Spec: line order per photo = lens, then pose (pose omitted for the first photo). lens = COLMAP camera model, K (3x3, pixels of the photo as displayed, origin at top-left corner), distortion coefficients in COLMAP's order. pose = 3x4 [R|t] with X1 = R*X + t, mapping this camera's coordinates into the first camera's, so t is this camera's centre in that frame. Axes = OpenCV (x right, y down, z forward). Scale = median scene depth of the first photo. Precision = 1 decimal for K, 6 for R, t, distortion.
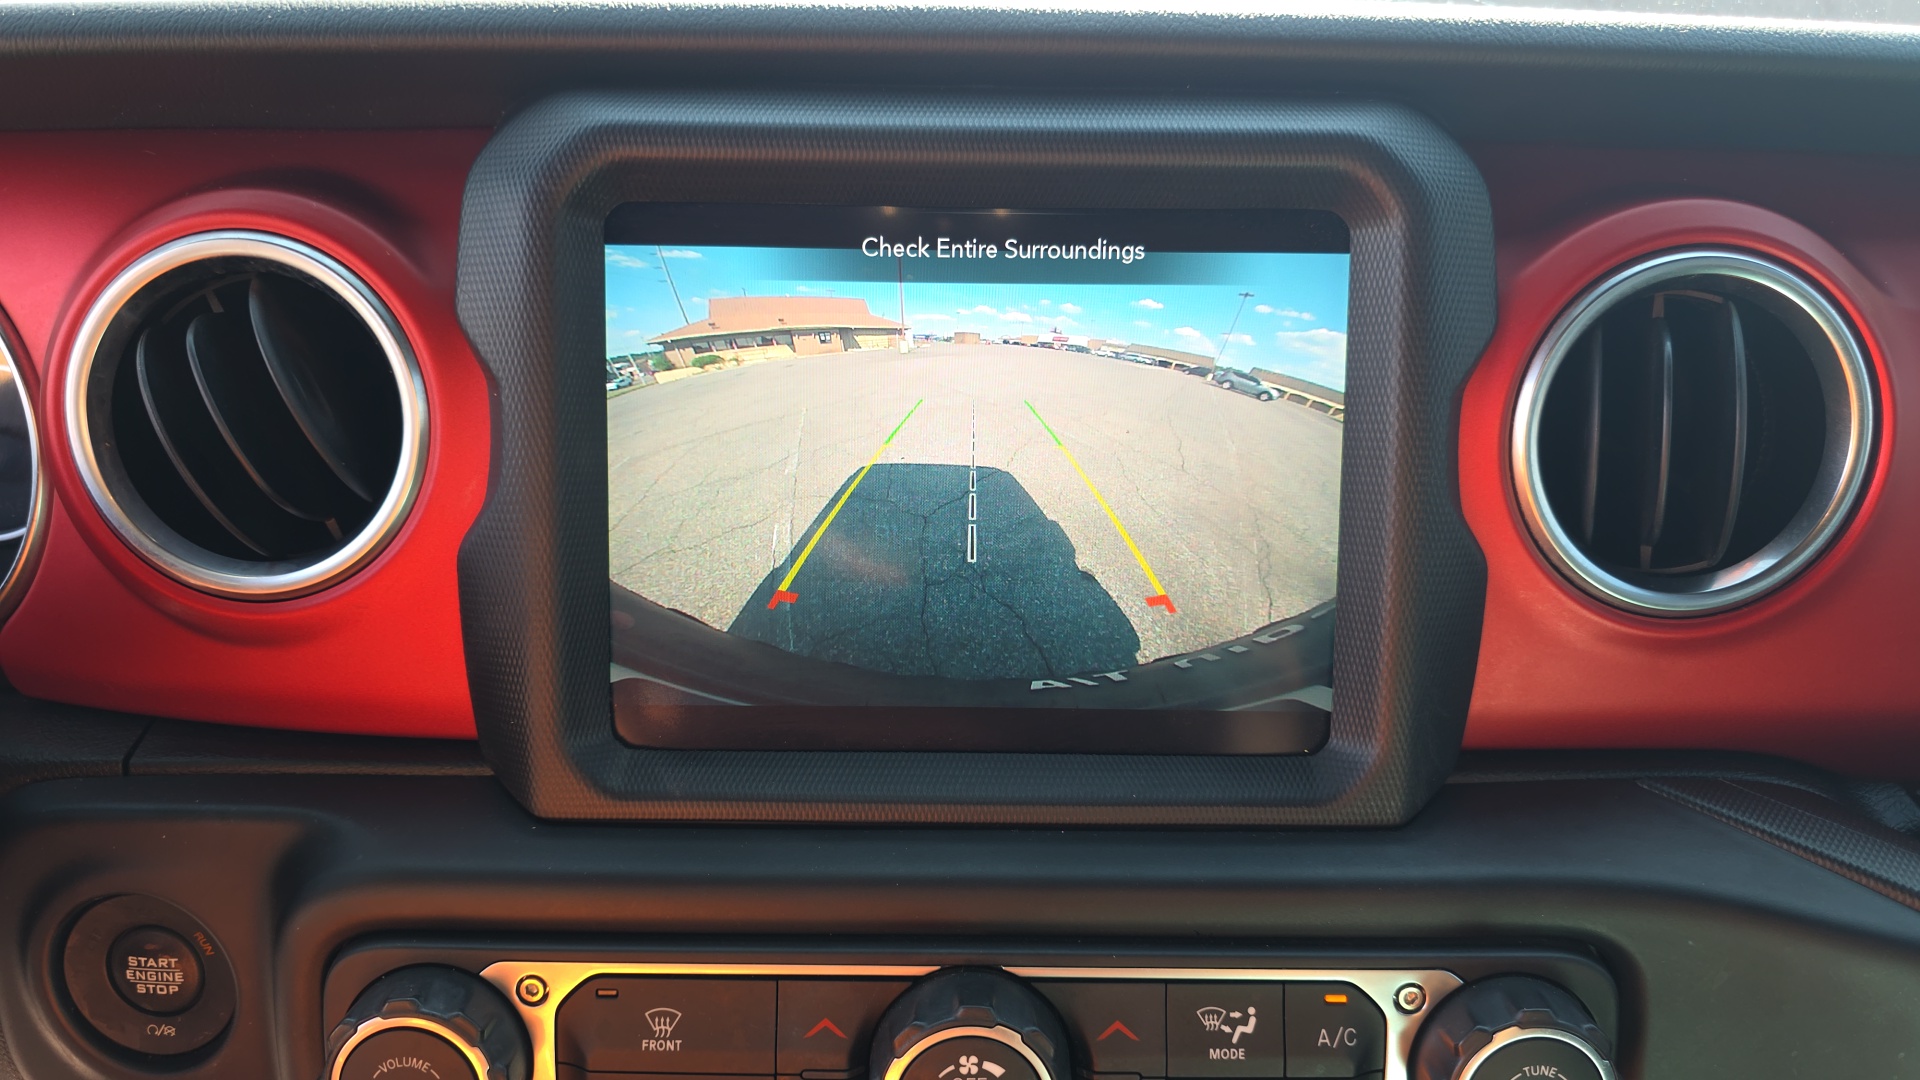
lens RADIAL K [[1362.3, 0, 939.3], [0, 1362.3, 542.7], [0, 0, 1]] dist [0.047873, -0.095615]
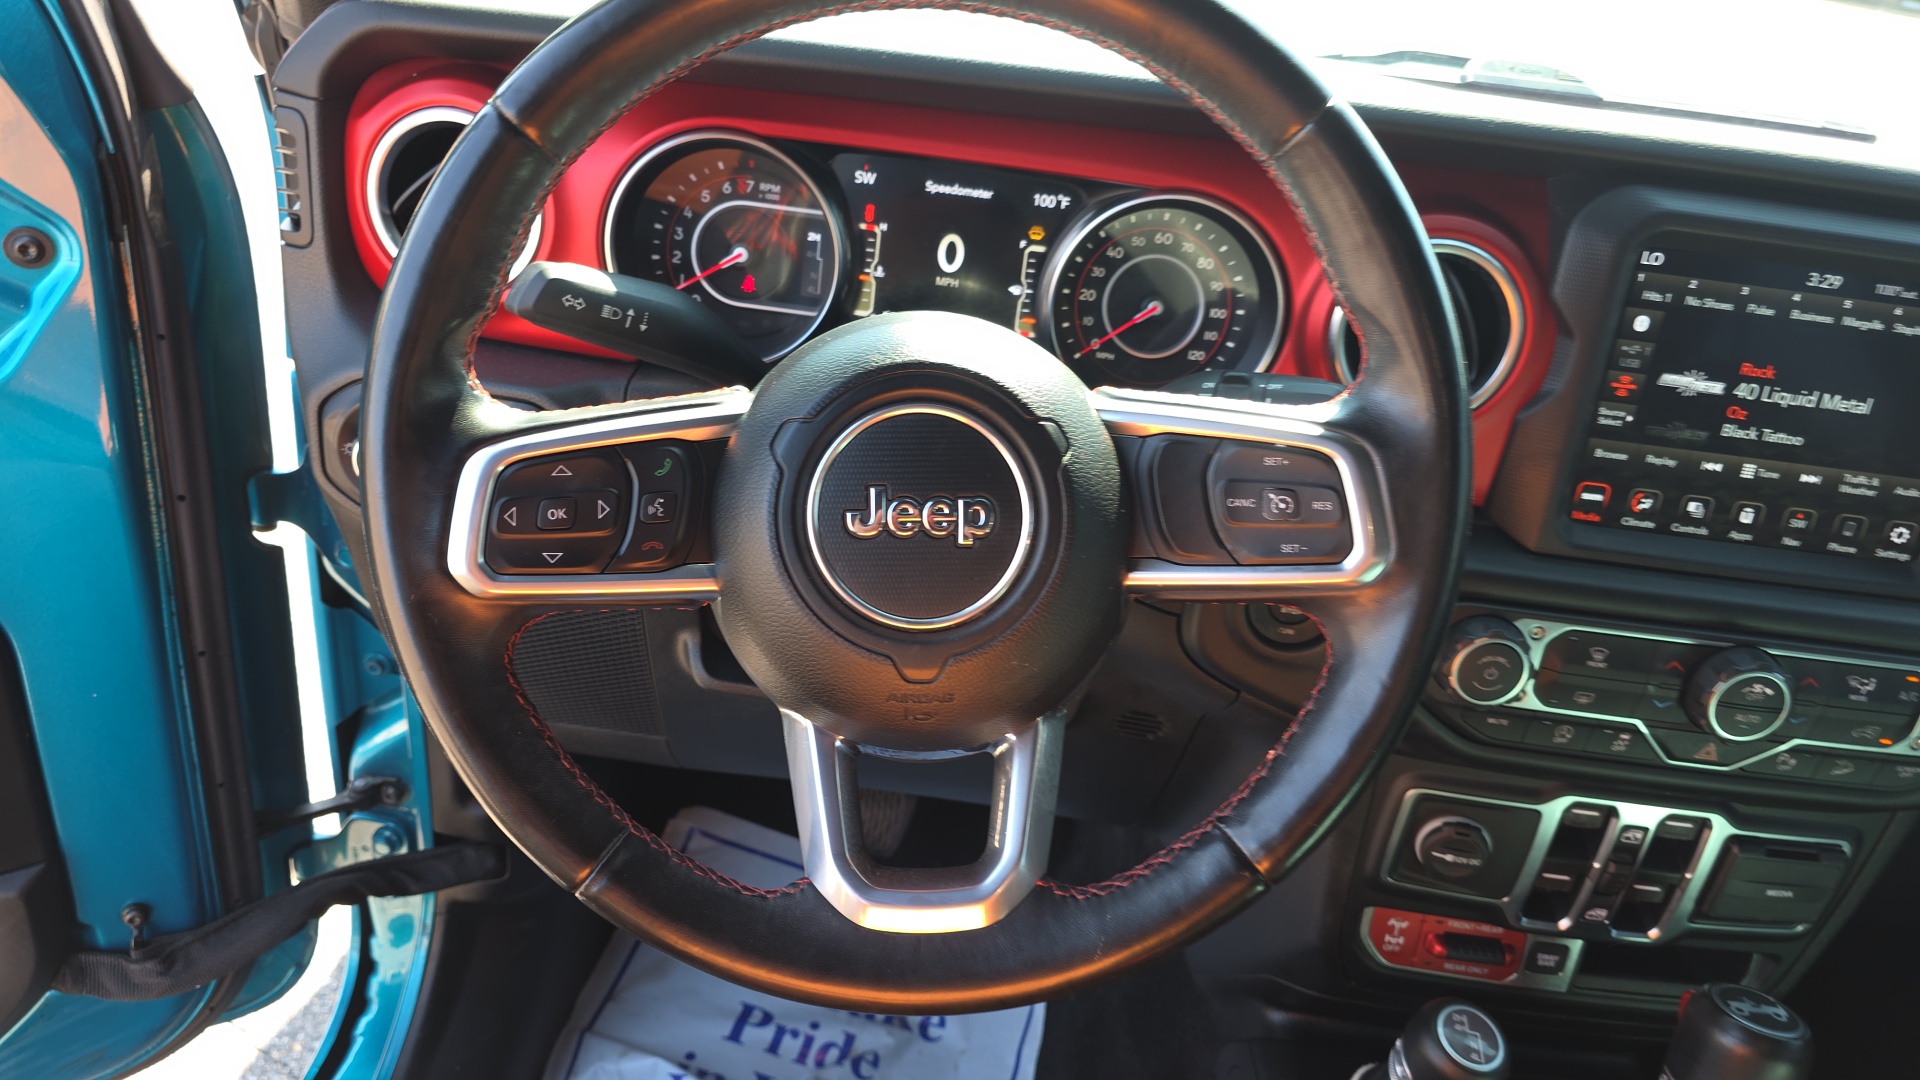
lens RADIAL K [[1313.8, 0, 955.7], [0, 1313.8, 553.8], [0, 0, 1]] dist [0.040010, -0.049008]
pose [[0.993370, 0.111905, 0.026336, -1.213462], [-0.114959, 0.968618, 0.220372, -0.129284], [-0.000849, -0.221939, 0.975060, -0.916028]]
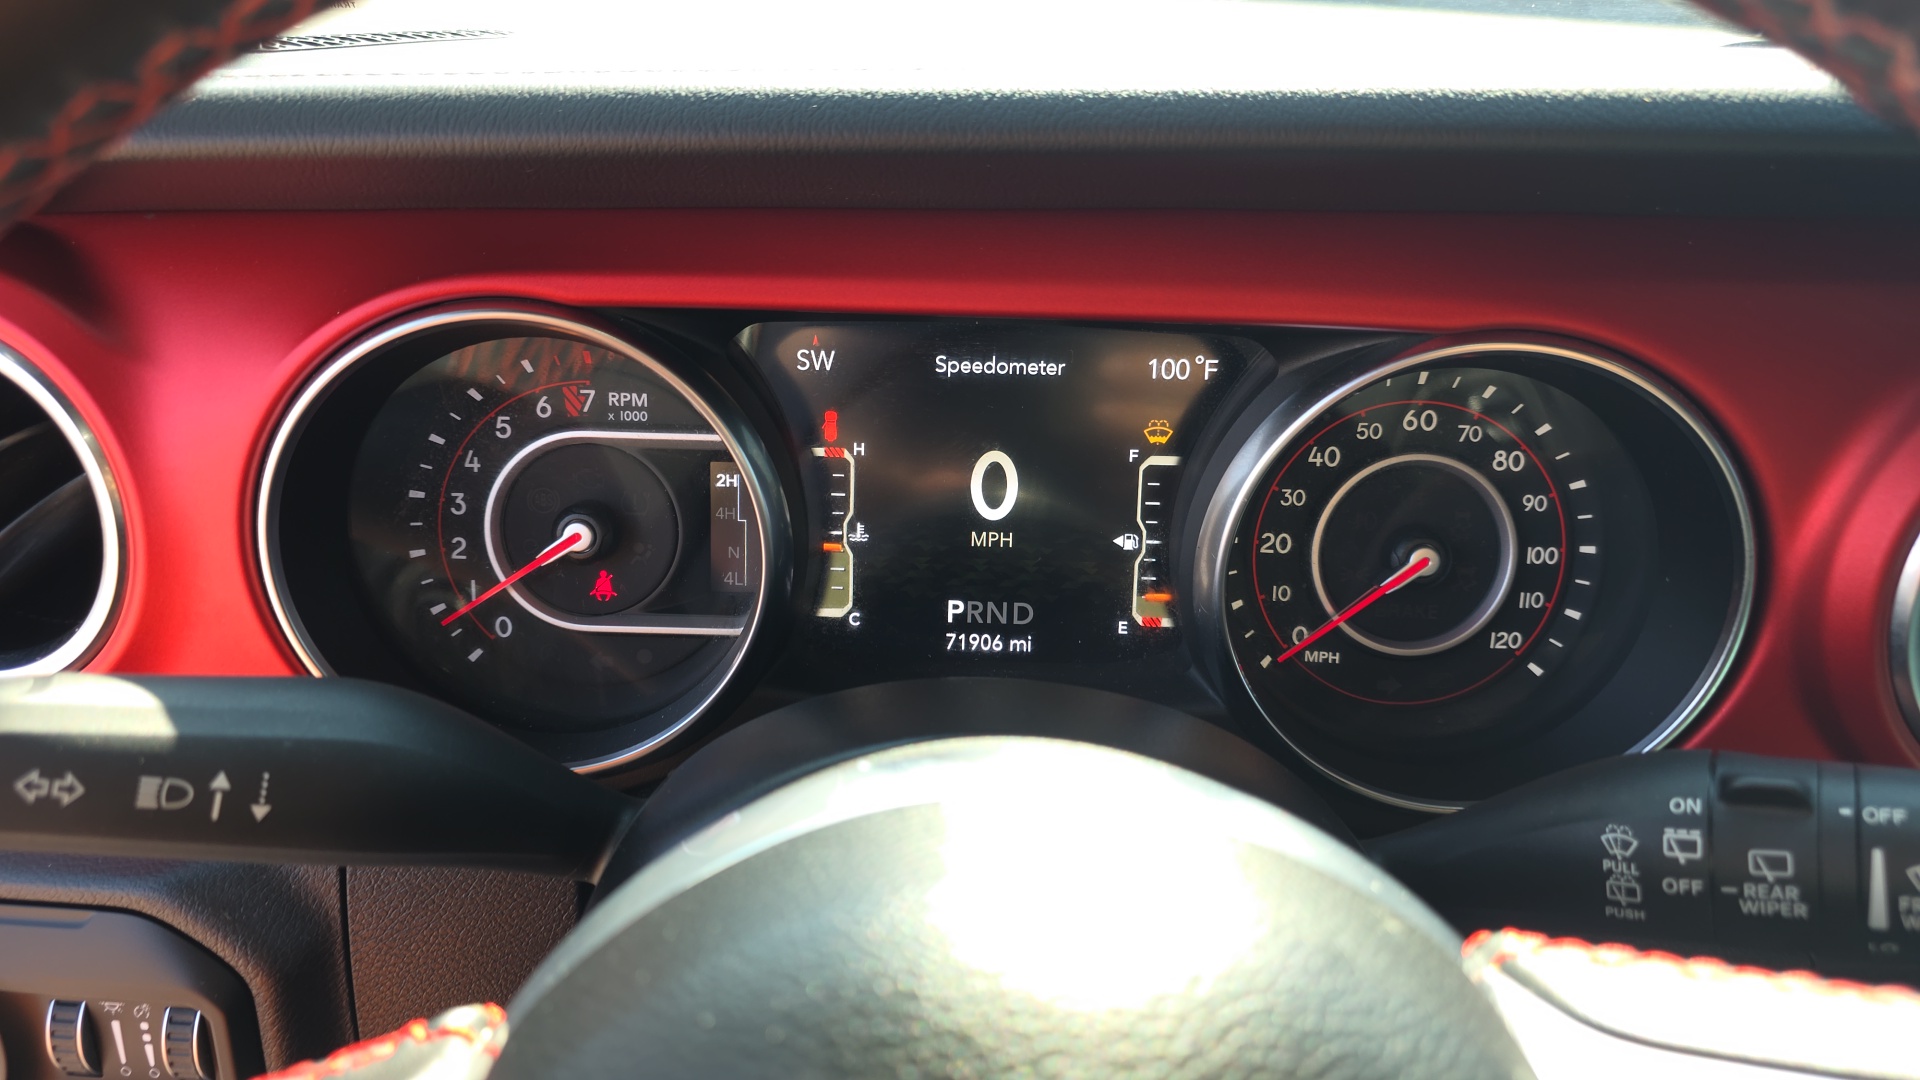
lens RADIAL K [[1341.6, 0, 962.1], [0, 1341.6, 557.9], [0, 0, 1]] dist [0.046500, -0.088879]
pose [[0.999839, 0.017913, -0.000705, -1.245522], [-0.017649, 0.990473, 0.136568, -0.224309], [0.003145, -0.136534, 0.990630, 0.185505]]
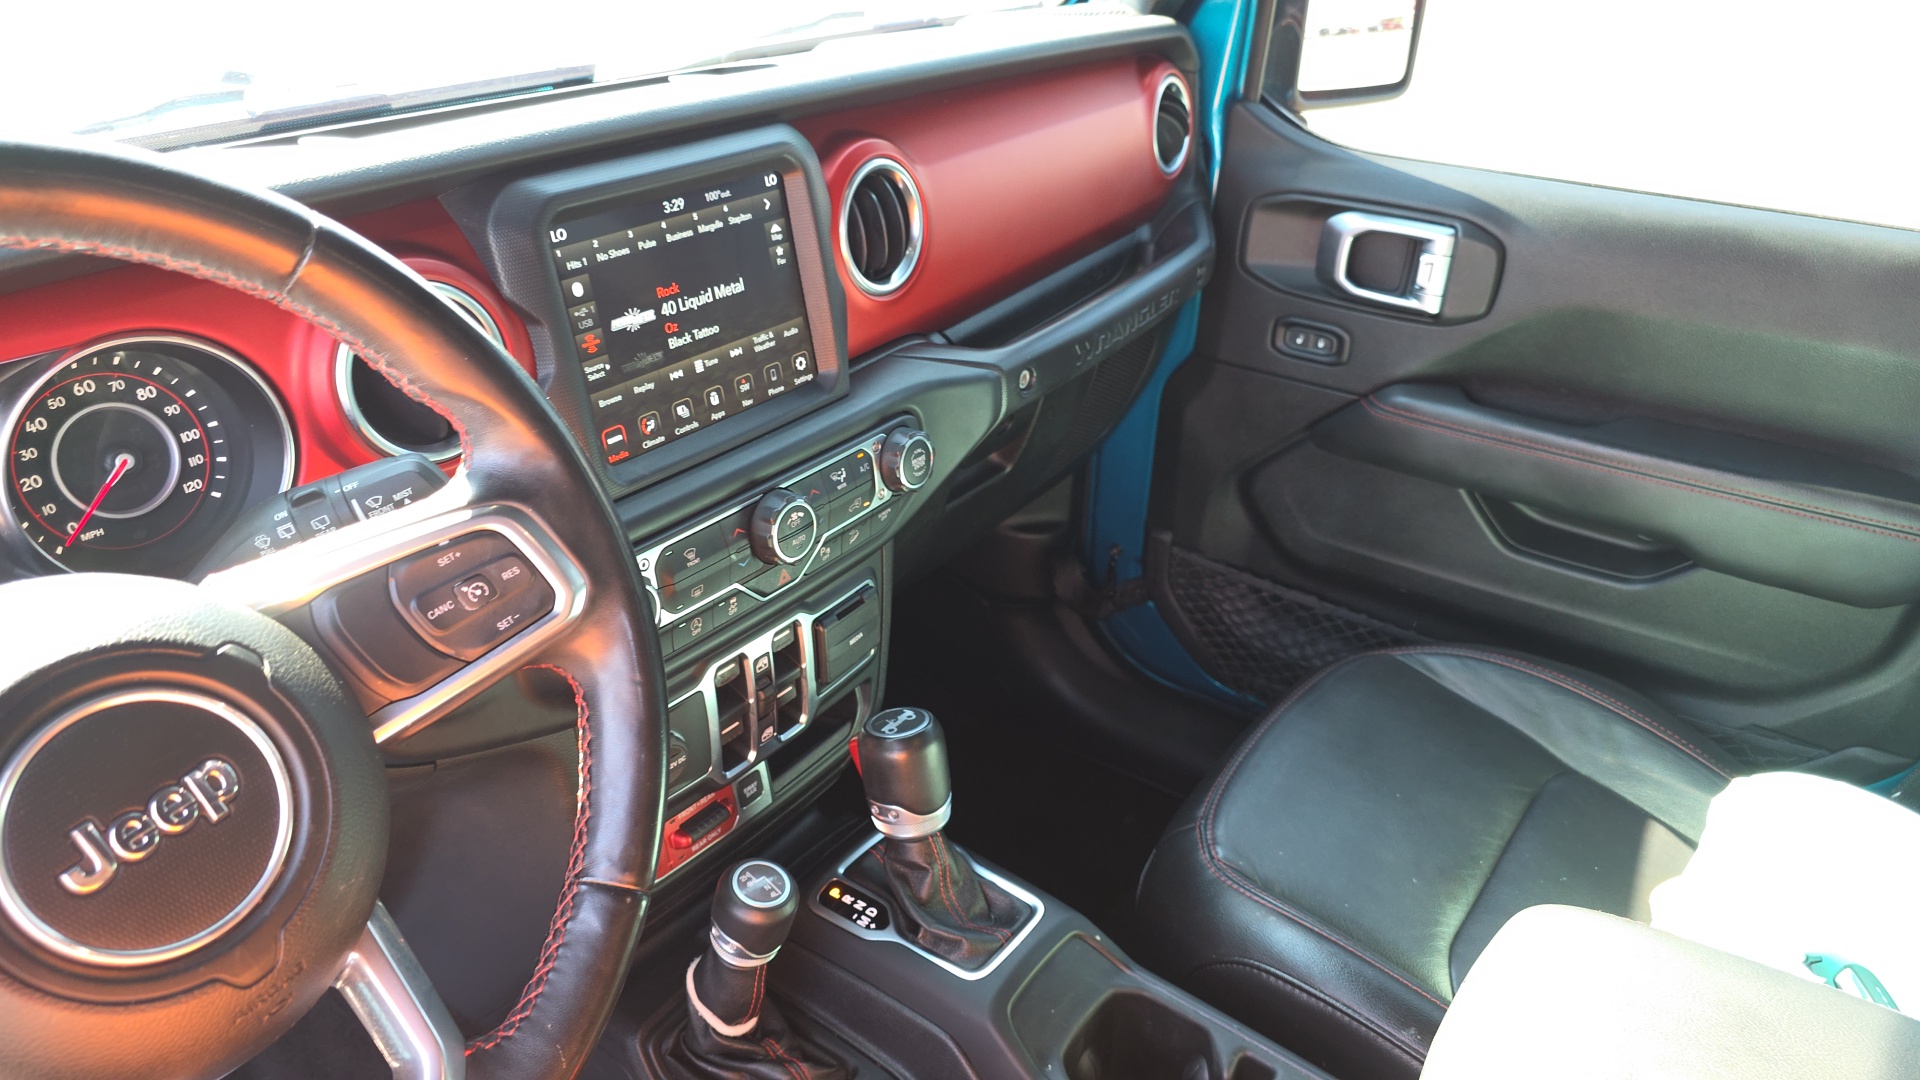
lens RADIAL K [[1313.8, 0, 955.7], [0, 1313.8, 553.8], [0, 0, 1]] dist [0.040010, -0.049008]
pose [[0.590879, -0.390967, 0.705696, -1.560538], [0.212935, 0.919288, 0.331011, -0.332643], [-0.778152, -0.045320, 0.626439, -0.854896]]
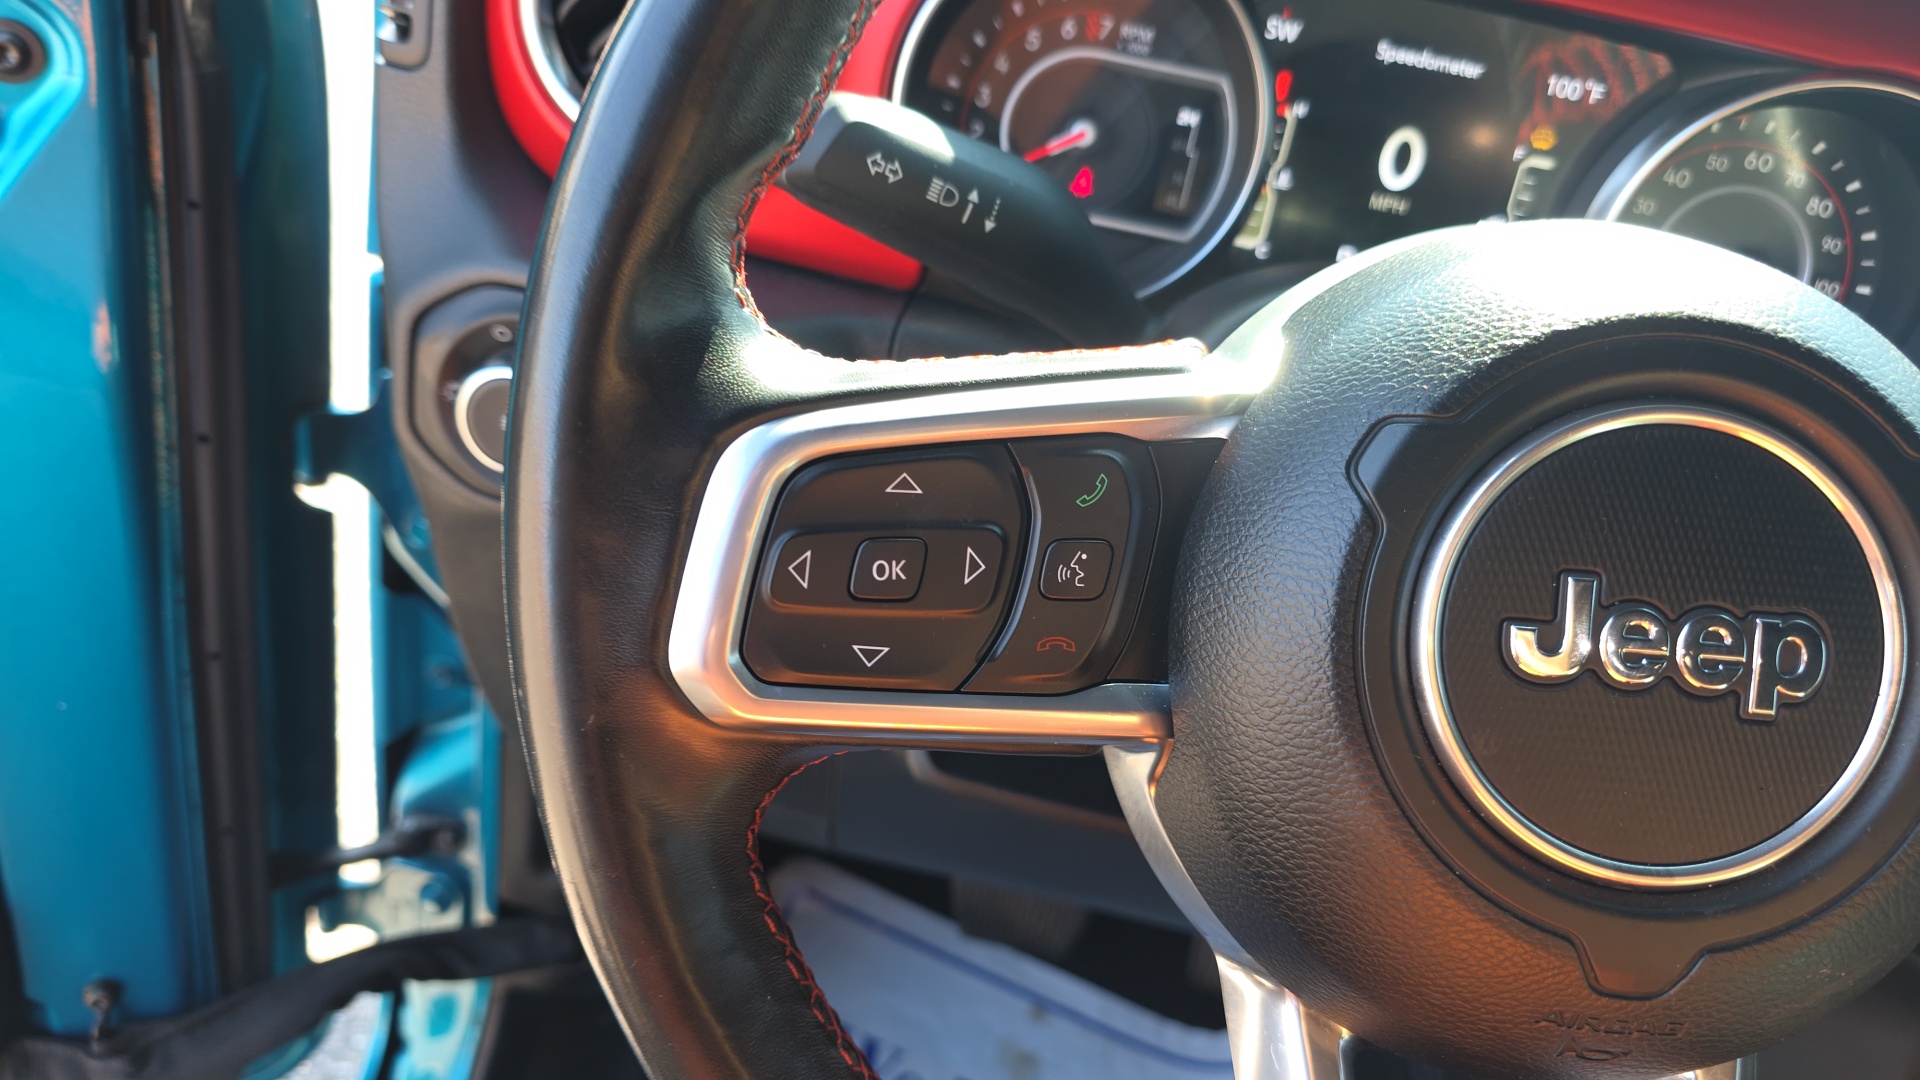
lens RADIAL K [[1360.1, 0, 951.5], [0, 1360.1, 533.2], [0, 0, 1]] dist [0.004467, -0.030253]
pose [[0.980251, 0.197304, -0.013364, -1.586392], [-0.189130, 0.955089, 0.228110, 0.007975], [0.057771, -0.221077, 0.973544, -0.184758]]
